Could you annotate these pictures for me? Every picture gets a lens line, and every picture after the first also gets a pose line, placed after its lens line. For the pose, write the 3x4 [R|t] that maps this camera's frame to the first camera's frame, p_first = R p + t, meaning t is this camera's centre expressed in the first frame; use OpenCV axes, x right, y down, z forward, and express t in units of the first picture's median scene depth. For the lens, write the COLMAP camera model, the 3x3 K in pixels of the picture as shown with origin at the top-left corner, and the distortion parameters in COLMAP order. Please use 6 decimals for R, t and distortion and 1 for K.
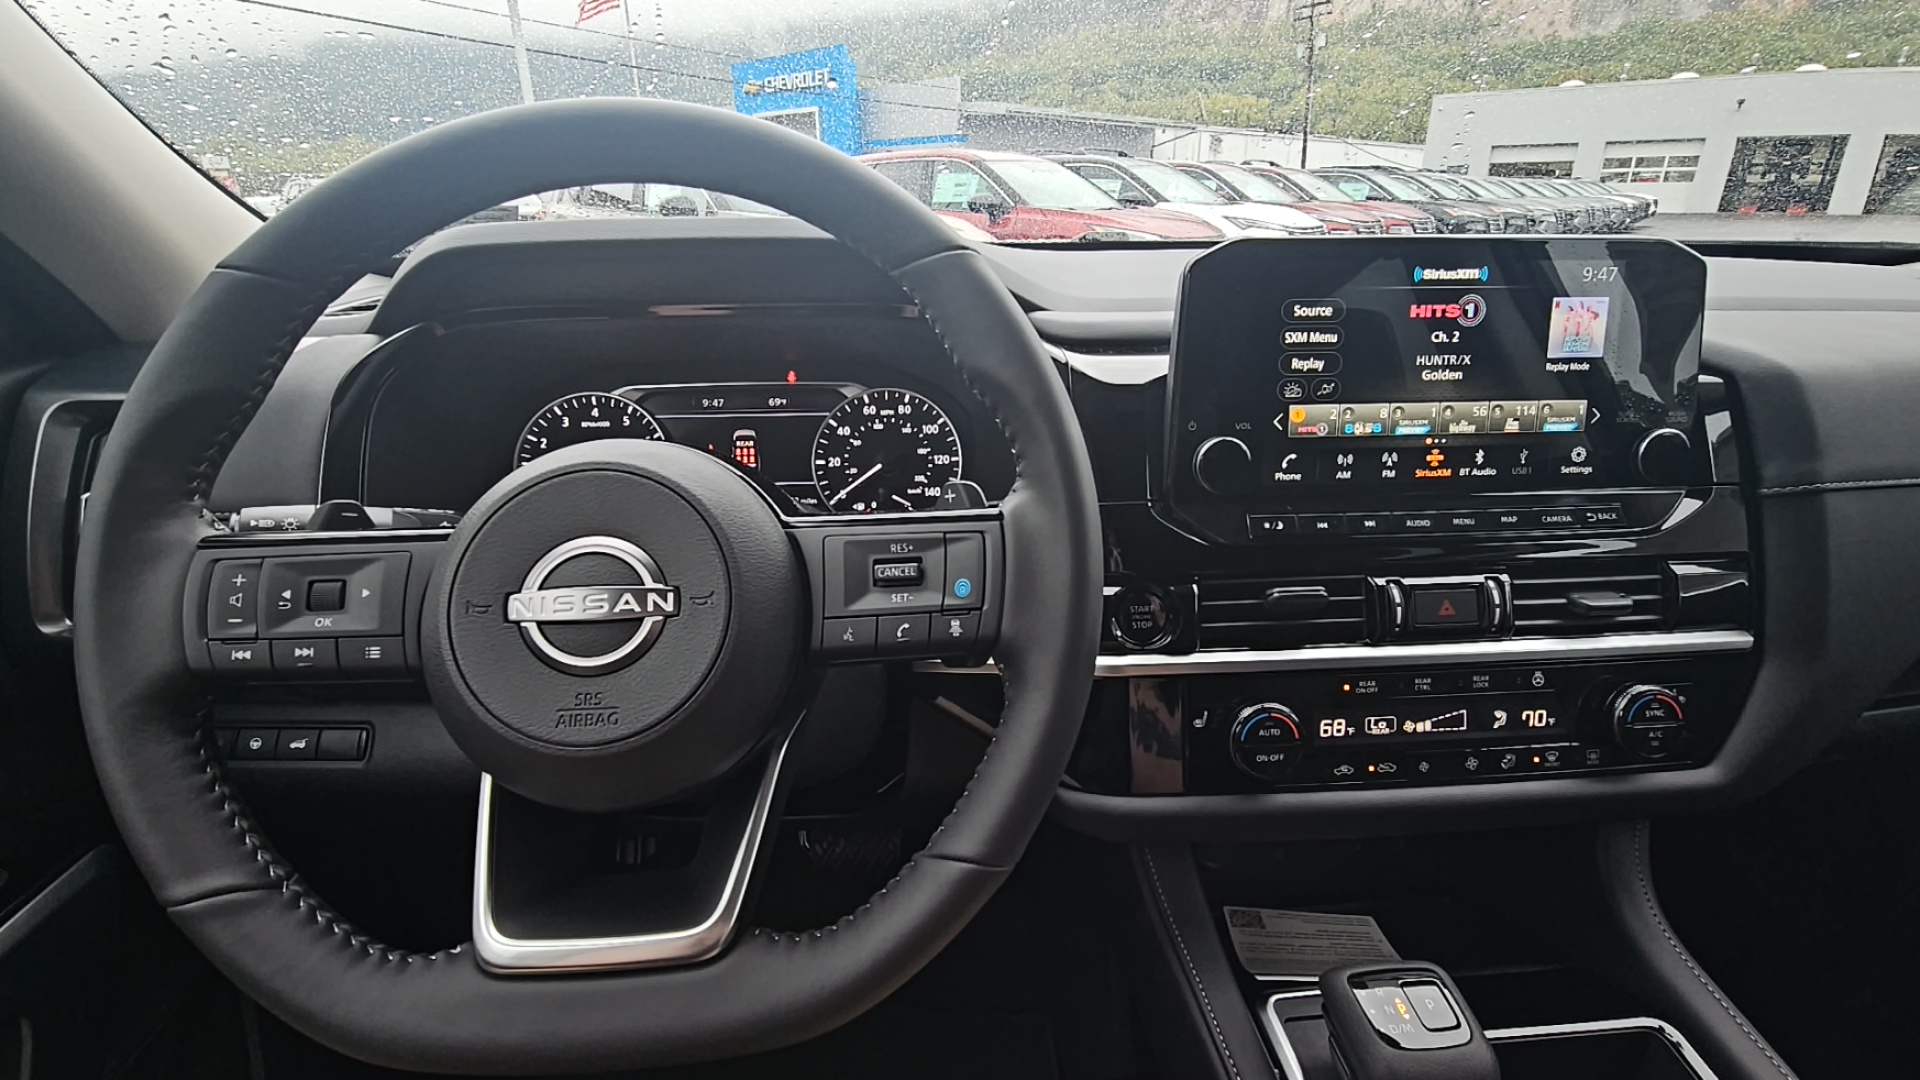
lens RADIAL K [[861.4, 0, 953.1], [0, 861.4, 531.5], [0, 0, 1]] dist [0.011968, -0.008979]
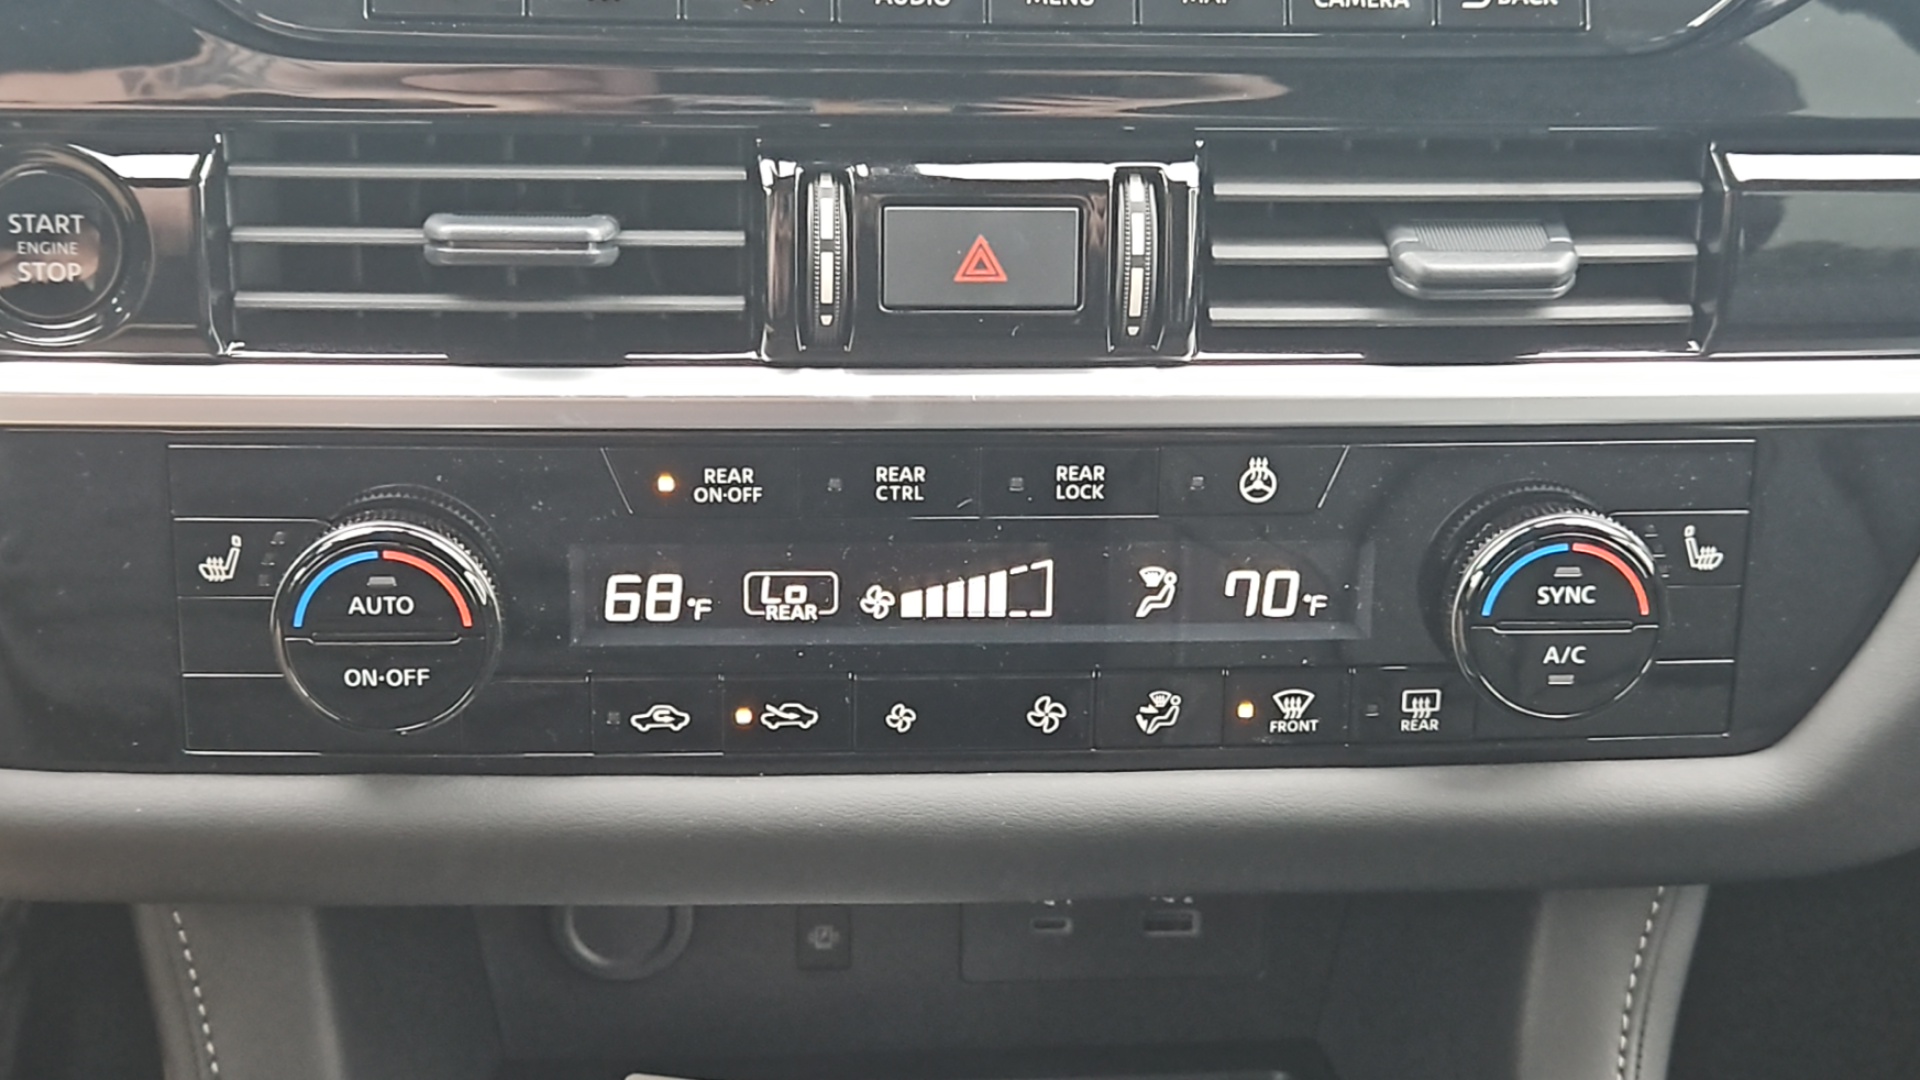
lens RADIAL K [[2773.8, 0, 941.2], [0, 2773.8, 534.4], [0, 0, 1]] dist [0.048246, 0.000000]
pose [[0.999145, 0.040977, -0.005561, 0.561294], [-0.038757, 0.974823, 0.219585, -0.041509], [0.014419, -0.219182, 0.975577, -0.060106]]
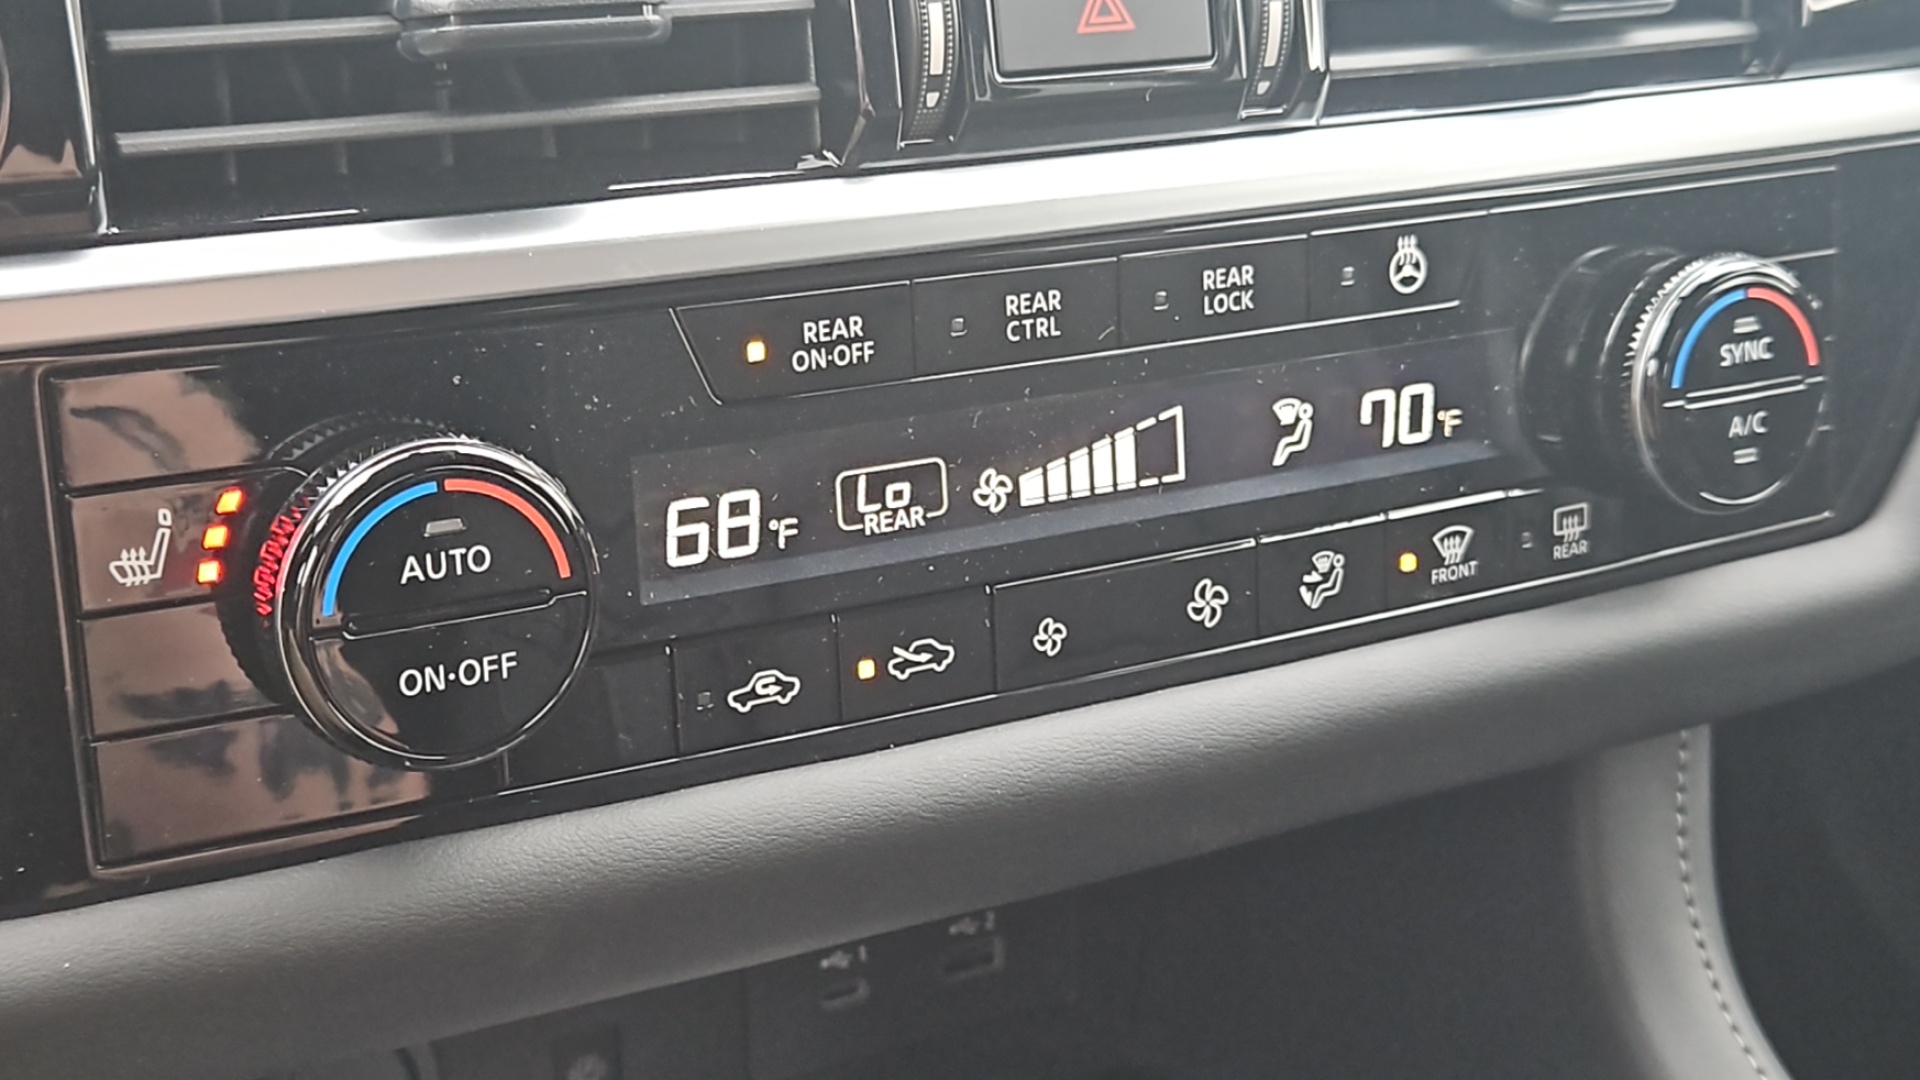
lens RADIAL K [[2773.8, 0, 925.7], [0, 2773.8, 590.3], [0, 0, 1]] dist [0.048246, 0.000000]
pose [[0.898566, -0.118029, 0.422668, 0.161445], [0.053502, 0.985432, 0.161436, 0.122301], [-0.435565, -0.122447, 0.891790, 0.276921]]
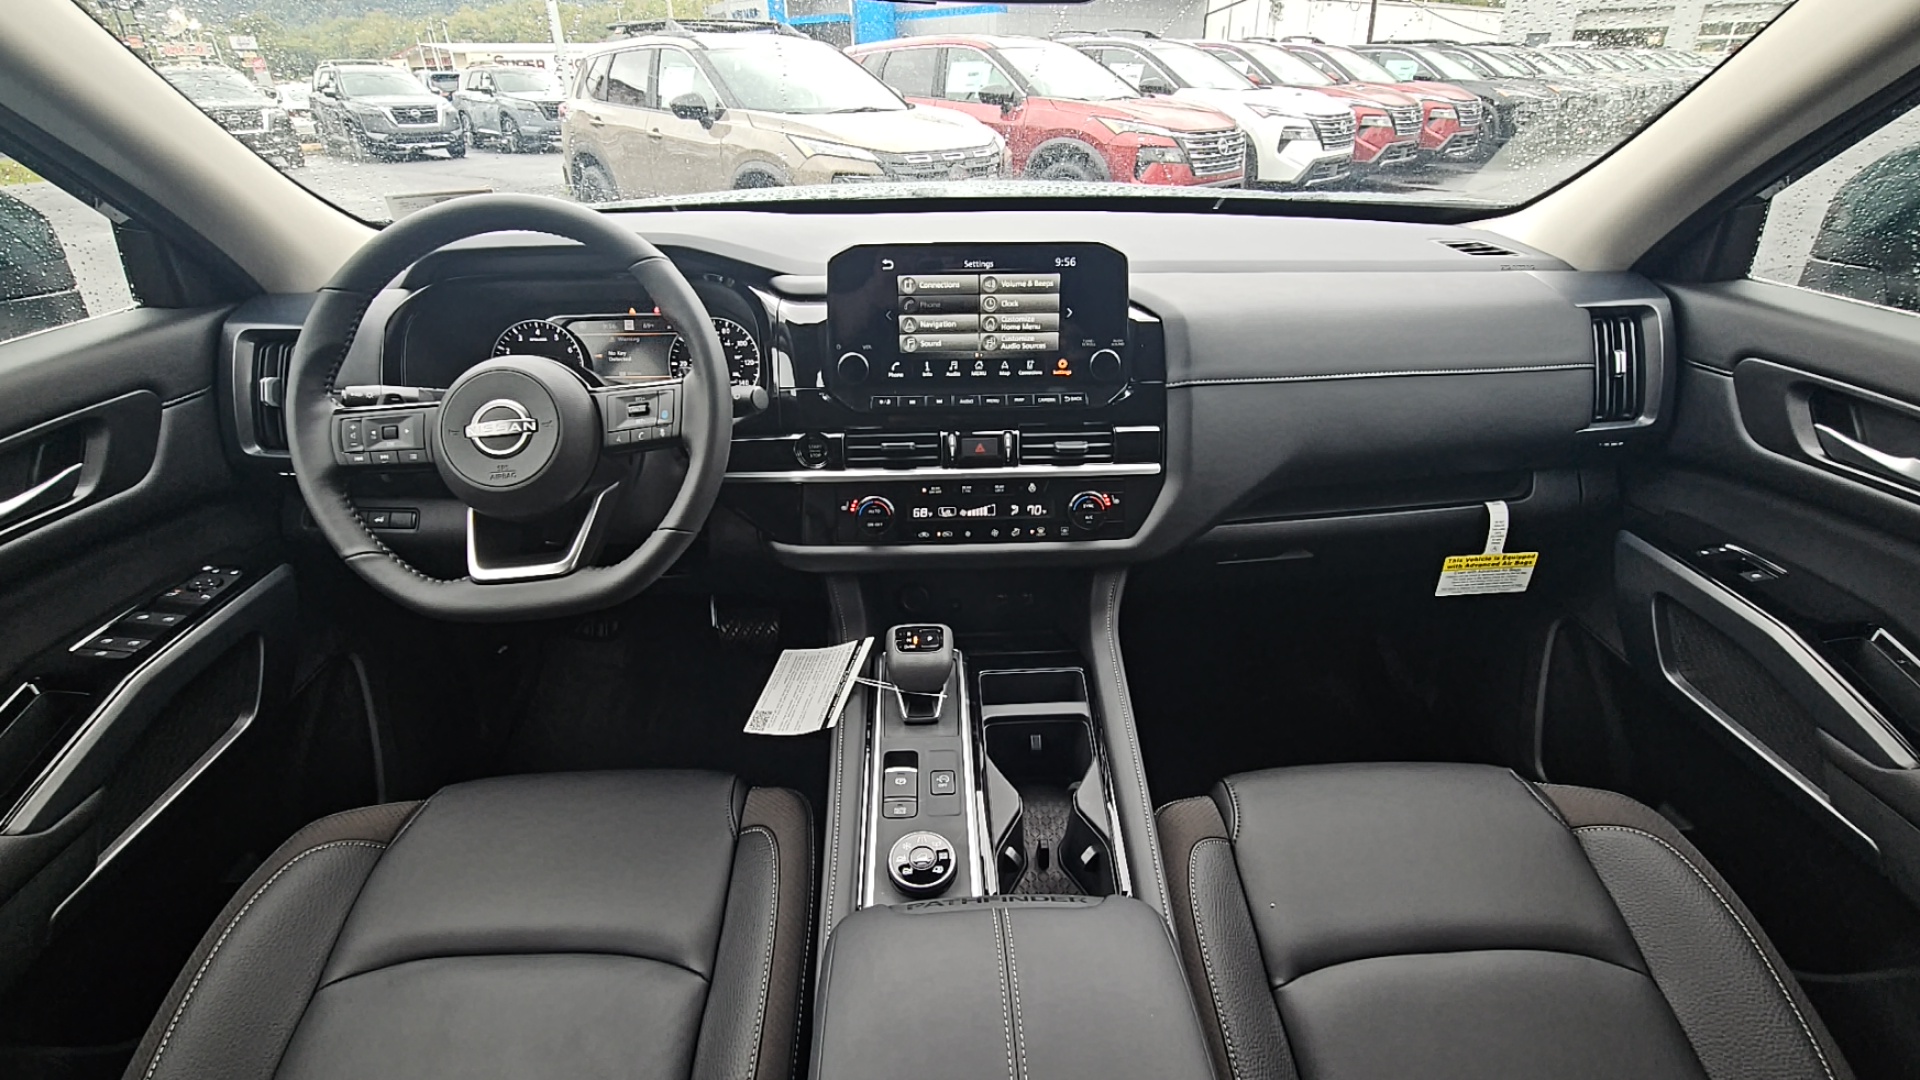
lens RADIAL K [[861.4, 0, 950.2], [0, 861.4, 534.3], [0, 0, 1]] dist [0.011968, -0.008979]
pose [[0.998793, 0.015643, -0.046560, 0.590495], [-0.009823, 0.992396, 0.122691, 0.045997], [0.048126, -0.122085, 0.991352, -0.840500]]
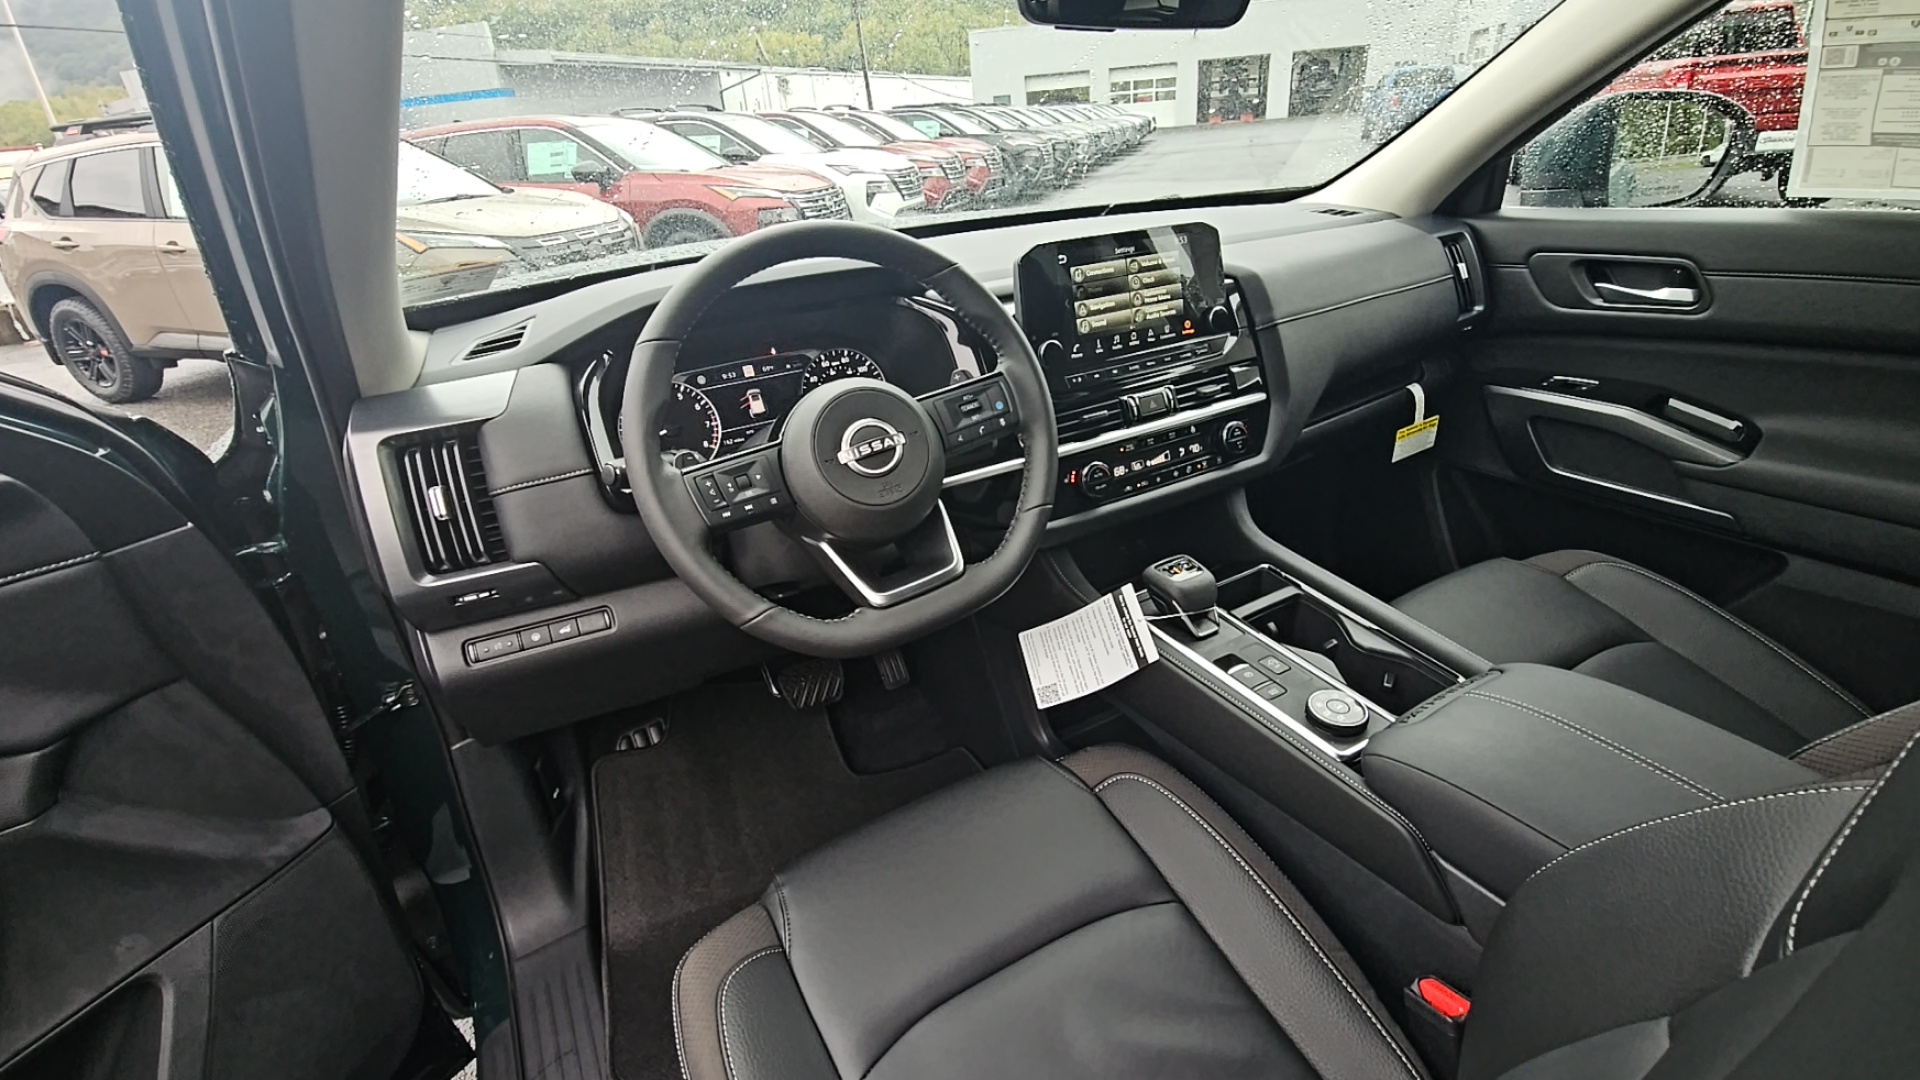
lens RADIAL K [[861.4, 0, 958.6], [0, 861.4, 541.5], [0, 0, 1]] dist [0.011968, -0.008979]
pose [[0.898465, -0.240647, 0.367219, -0.723151], [0.216515, 0.970482, 0.106238, 0.086178], [-0.381946, -0.015943, 0.924047, -0.791137]]
